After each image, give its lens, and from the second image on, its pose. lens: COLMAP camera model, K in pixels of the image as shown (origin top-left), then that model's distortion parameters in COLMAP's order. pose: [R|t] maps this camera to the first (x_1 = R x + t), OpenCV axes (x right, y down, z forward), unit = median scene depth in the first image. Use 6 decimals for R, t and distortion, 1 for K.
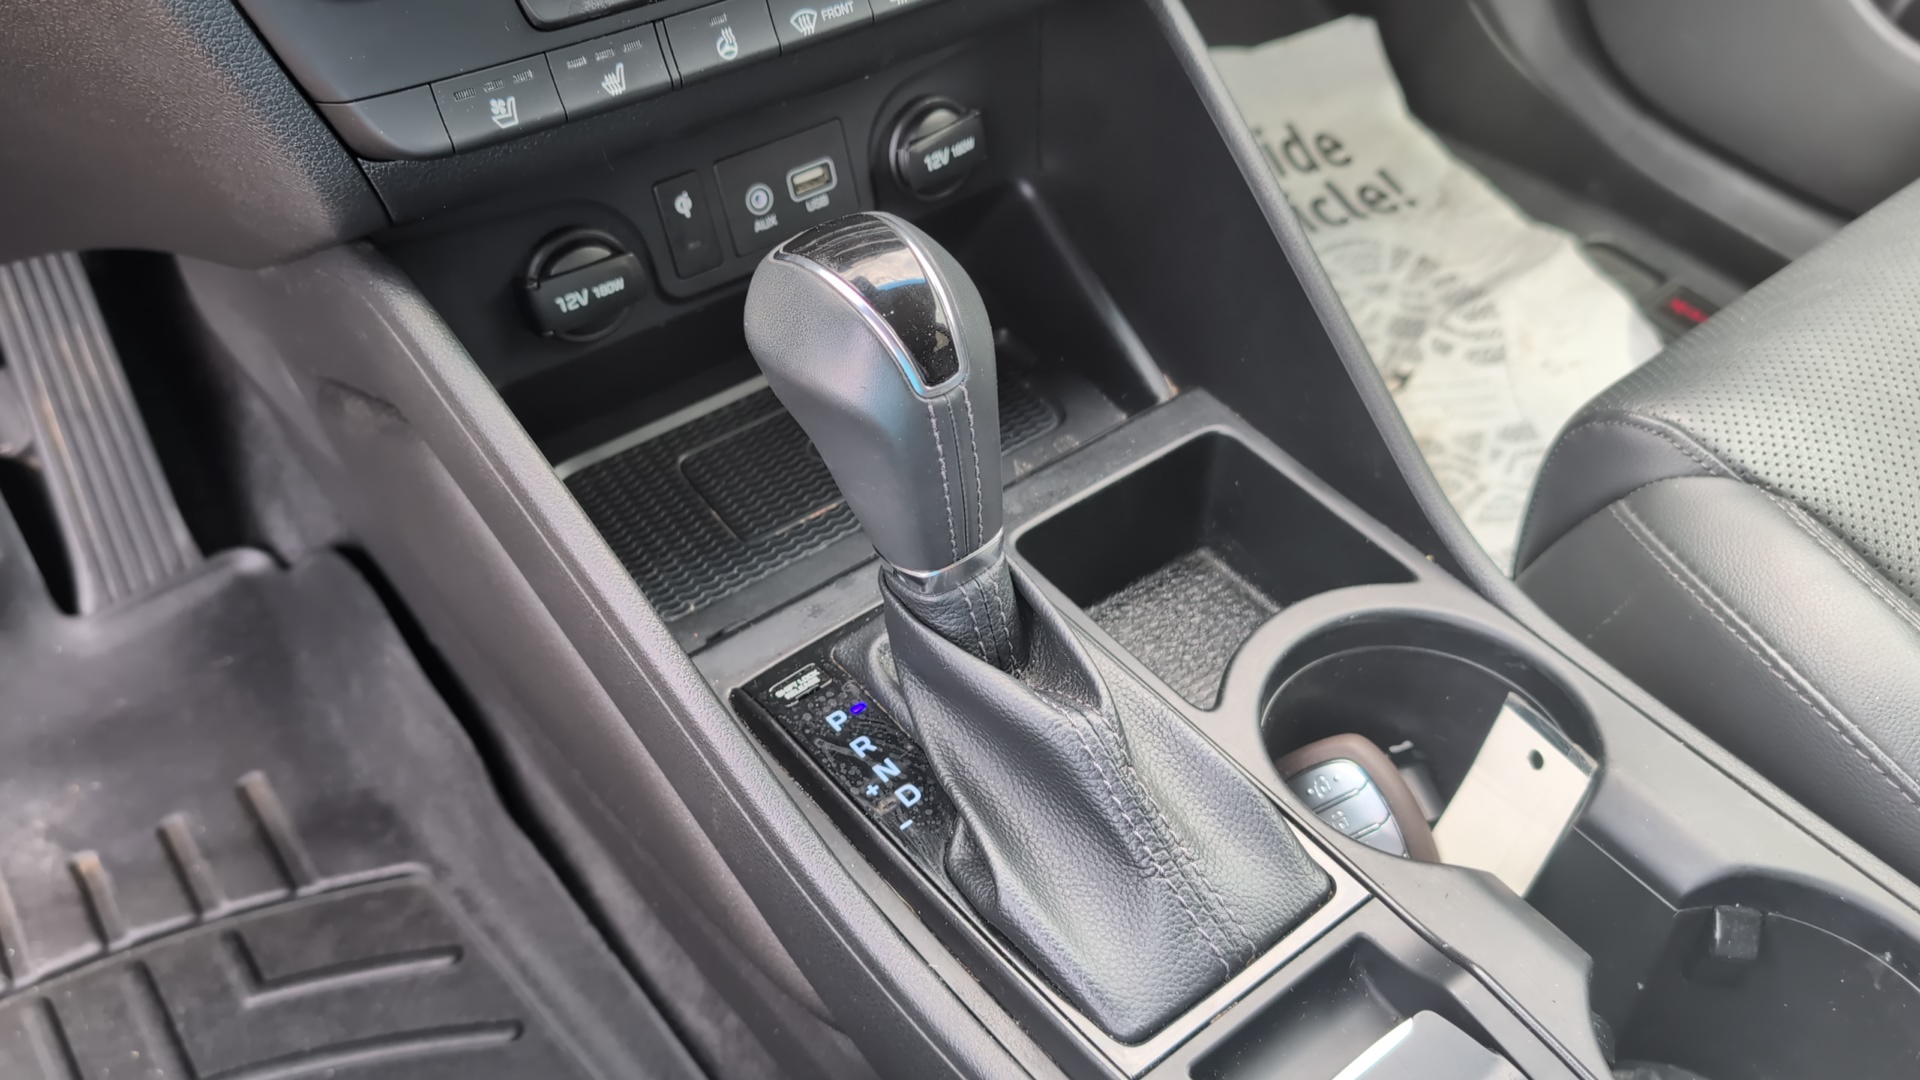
lens RADIAL K [[1579.0, 0, 957.2], [0, 1579.0, 506.1], [0, 0, 1]] dist [0.053664, -0.175659]
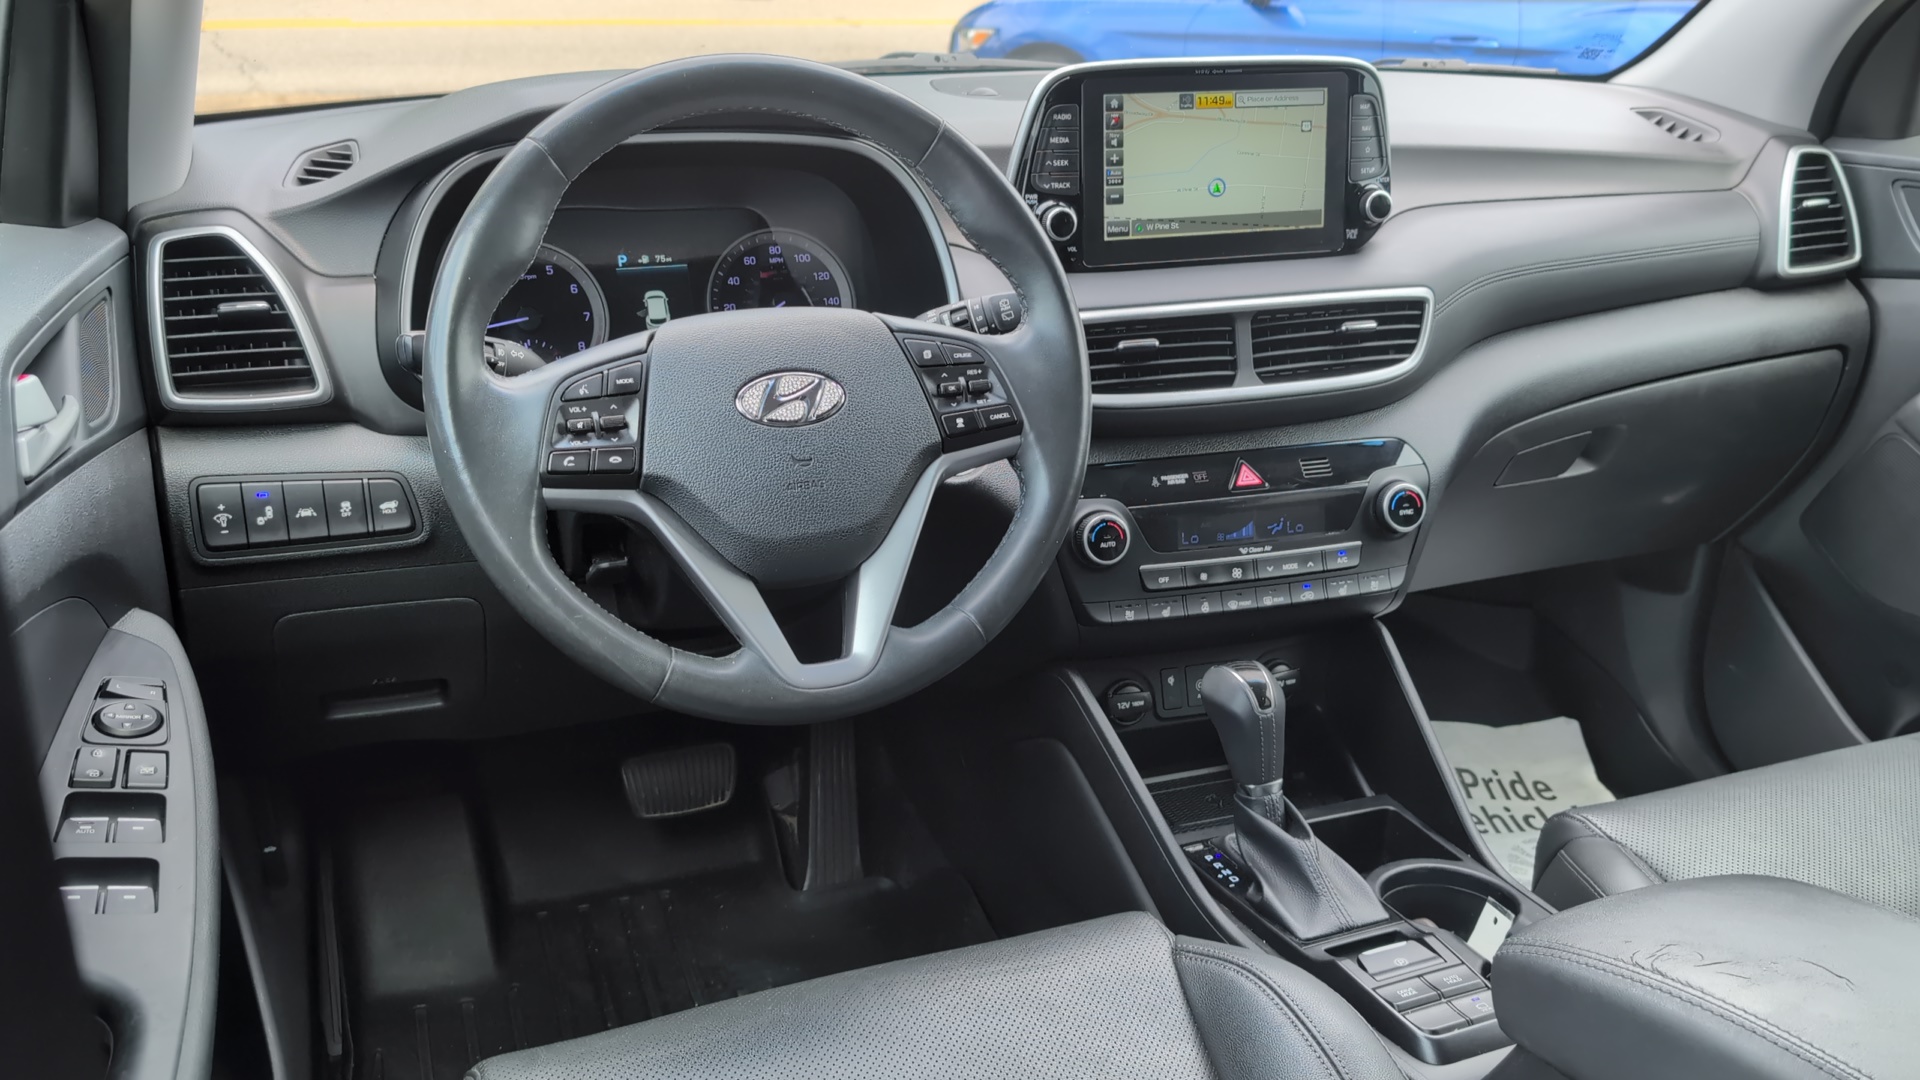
lens RADIAL K [[1579.0, 0, 957.2], [0, 1579.0, 506.1], [0, 0, 1]] dist [0.053664, -0.175659]
pose [[0.960993, 0.101727, -0.257186, 0.117969], [-0.206356, 0.882867, -0.421856, 0.705429], [0.184147, 0.458472, 0.869421, -1.382099]]
